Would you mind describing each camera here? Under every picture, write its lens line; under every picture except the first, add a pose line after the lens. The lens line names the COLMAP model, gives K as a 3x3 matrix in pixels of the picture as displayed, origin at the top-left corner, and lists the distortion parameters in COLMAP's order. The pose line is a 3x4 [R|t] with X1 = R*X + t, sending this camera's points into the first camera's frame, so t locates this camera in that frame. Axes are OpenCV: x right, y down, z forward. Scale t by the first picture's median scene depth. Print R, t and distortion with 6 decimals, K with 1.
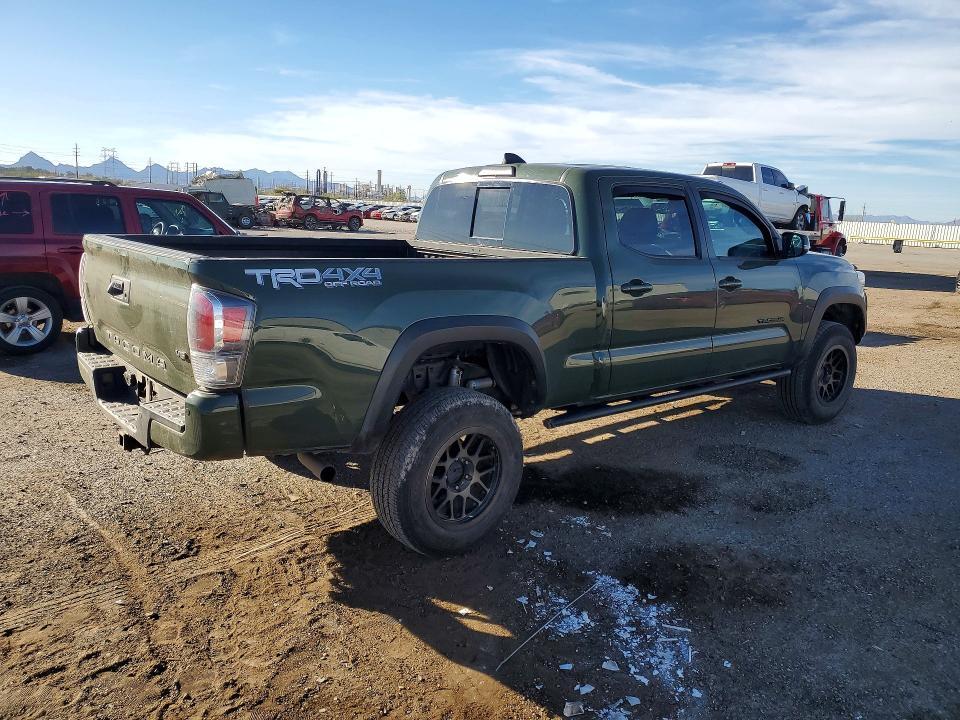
lens RADIAL K [[748.3, 0, 480.0], [0, 748.3, 360.0], [0, 0, 1]] dist [-0.009766, 0.040708]
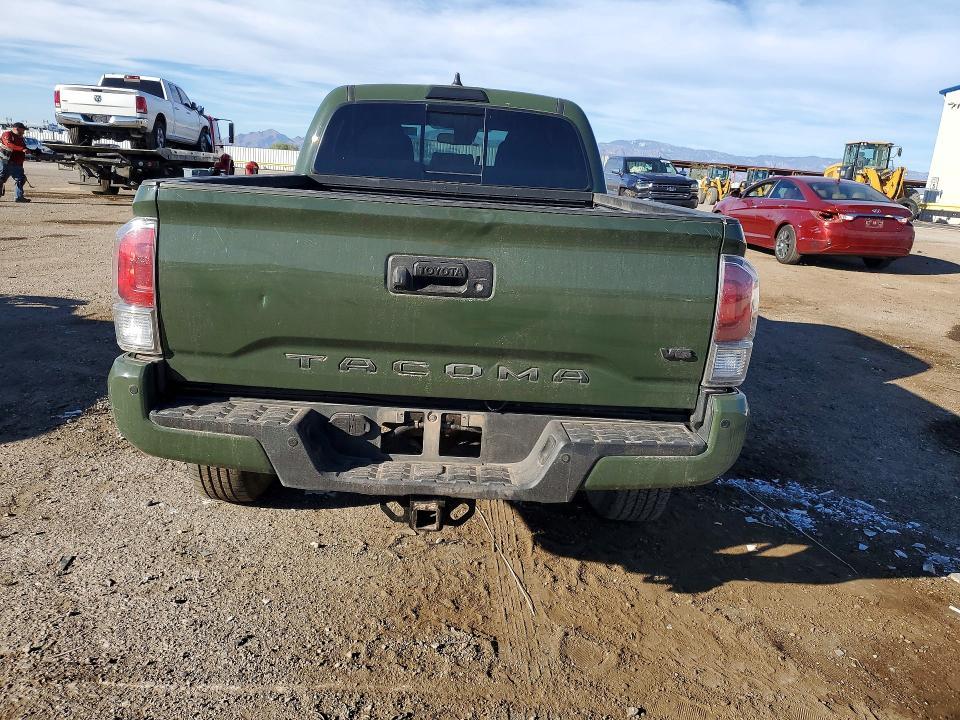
lens RADIAL K [[748.3, 0, 480.0], [0, 748.3, 360.0], [0, 0, 1]] dist [-0.009766, 0.040708]
pose [[0.636325, -0.199466, 0.745187, -0.886552], [0.122353, 0.979861, 0.157803, -0.113870], [-0.761656, -0.009238, 0.647915, 0.565478]]
